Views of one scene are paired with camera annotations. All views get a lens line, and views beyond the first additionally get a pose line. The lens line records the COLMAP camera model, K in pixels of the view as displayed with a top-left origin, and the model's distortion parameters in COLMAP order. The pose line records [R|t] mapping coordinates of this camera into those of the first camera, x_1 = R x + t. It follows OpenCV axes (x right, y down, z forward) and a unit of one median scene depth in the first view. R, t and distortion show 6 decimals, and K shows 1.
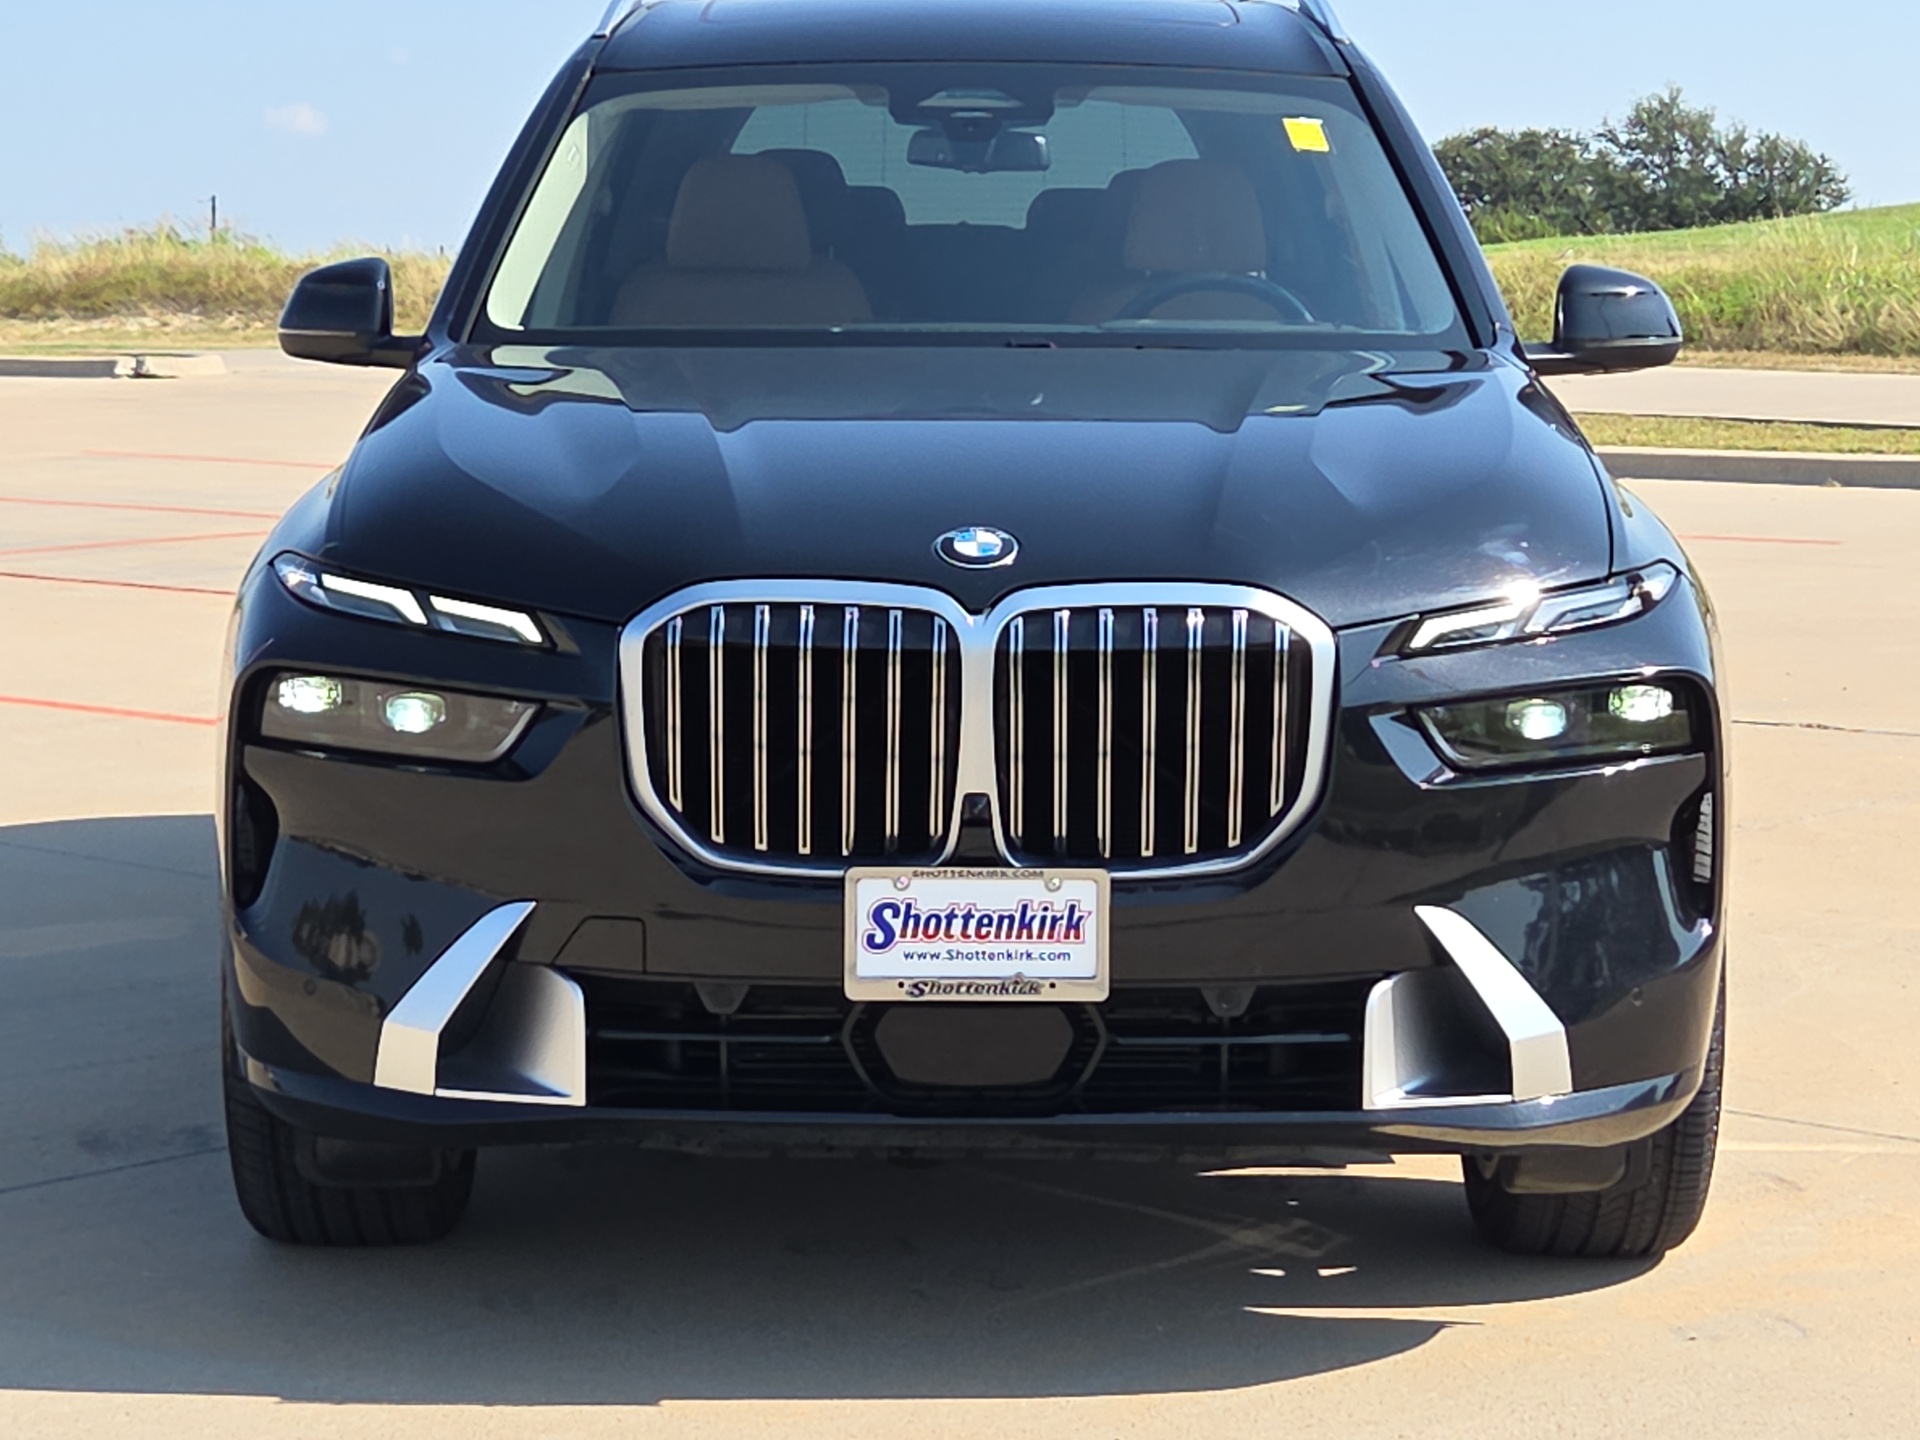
lens RADIAL K [[4545.0, 0, 960.0], [0, 4545.0, 720.0], [0, 0, 1]] dist [0.120026, -0.172279]
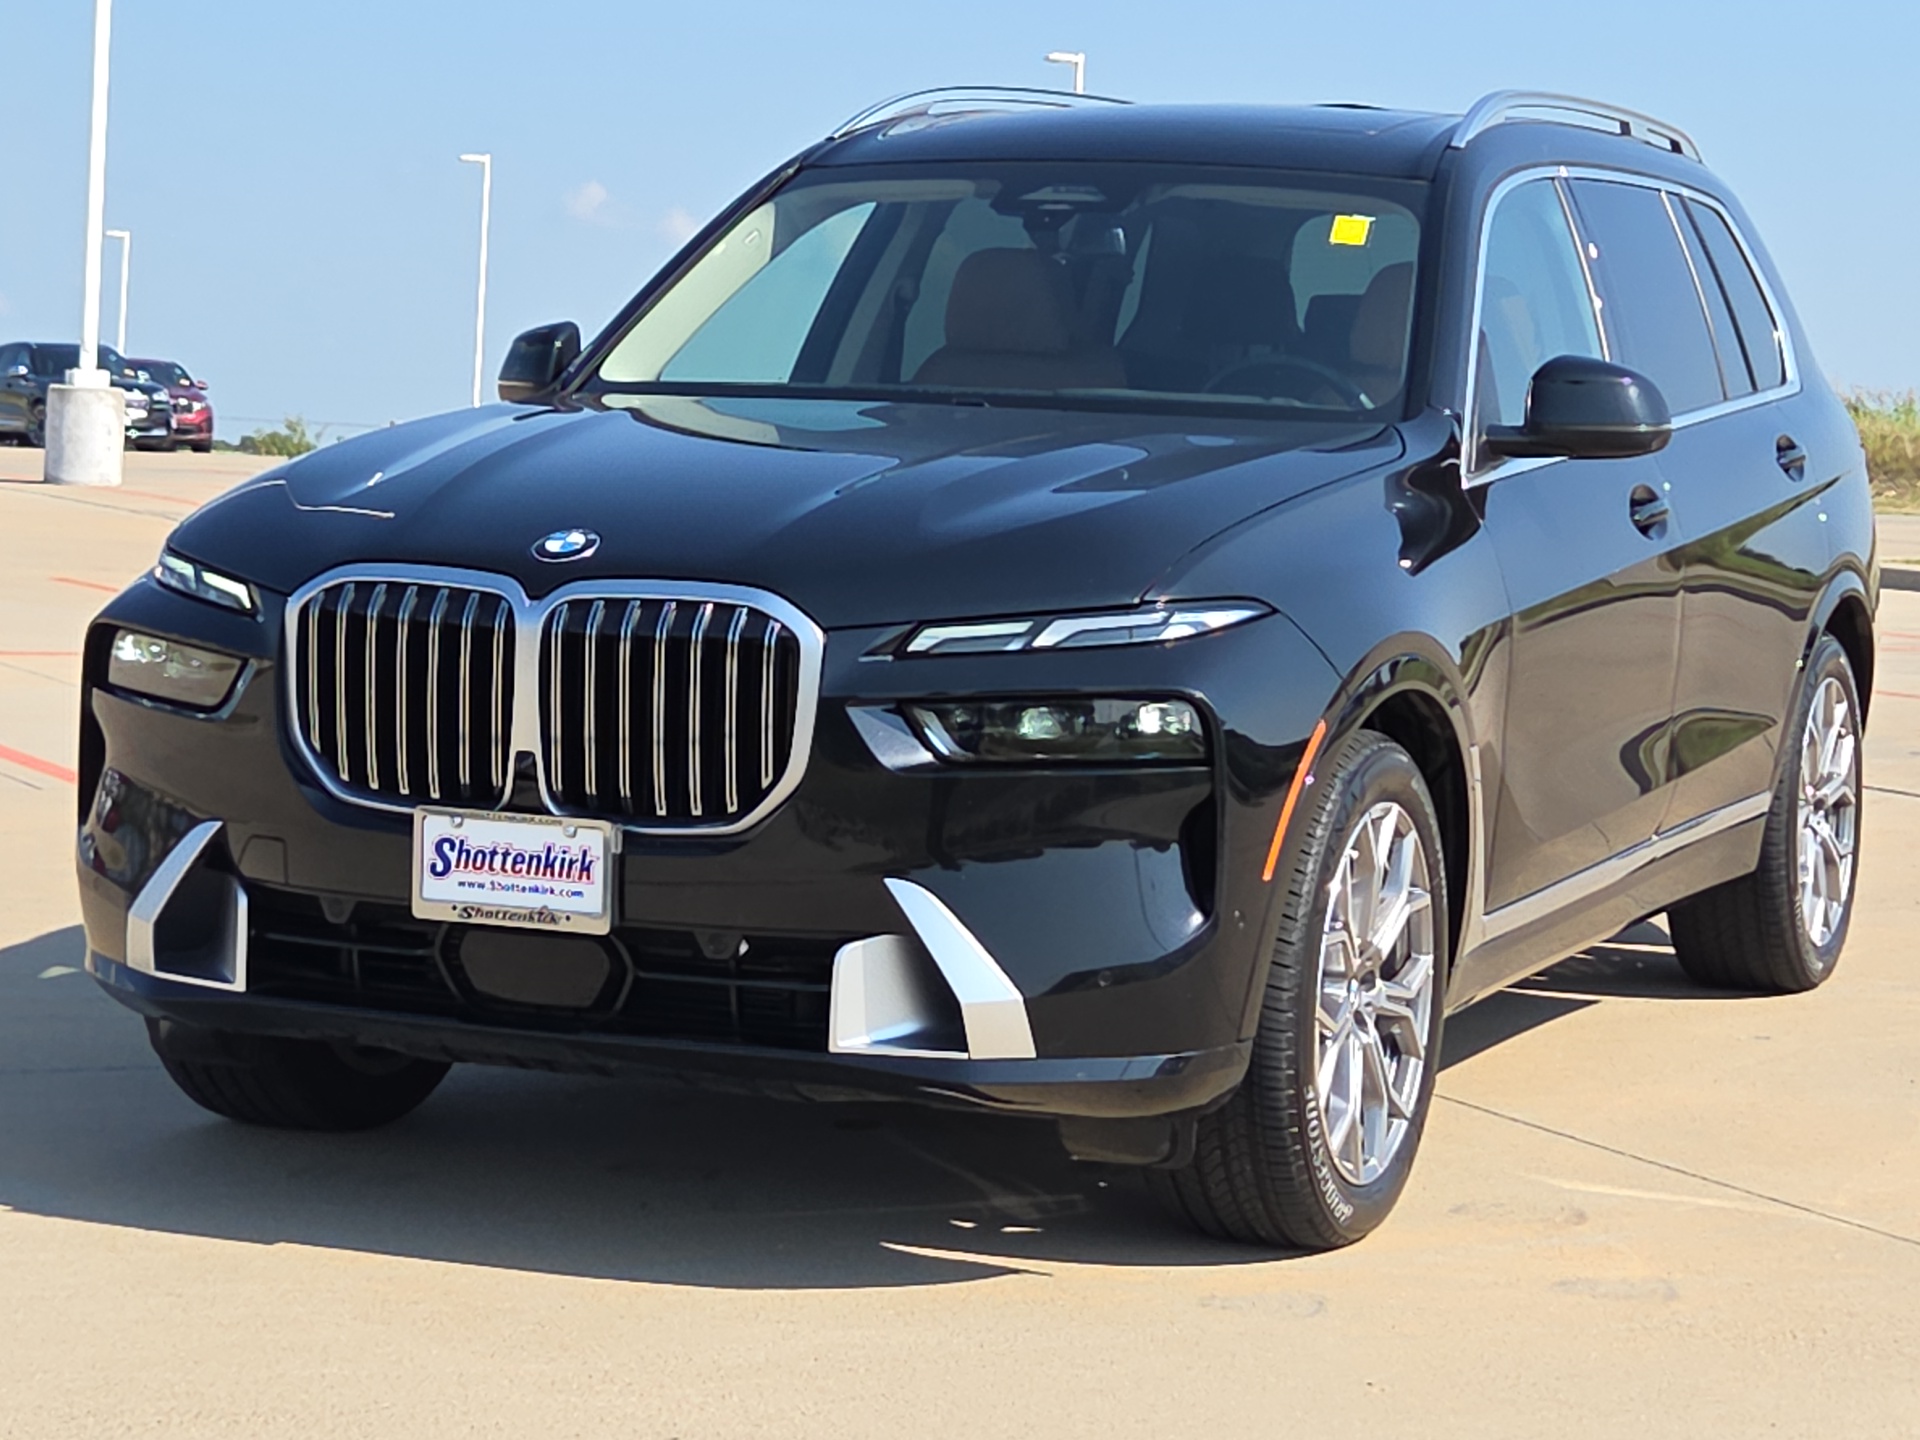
lens RADIAL K [[4545.0, 0, 960.0], [0, 4545.0, 720.0], [0, 0, 1]] dist [0.120026, -0.172279]
pose [[0.913334, 0.057907, -0.403074, 0.576639], [-0.074010, 0.996957, -0.024476, 0.028475], [0.400430, 0.052186, 0.914840, -0.033127]]
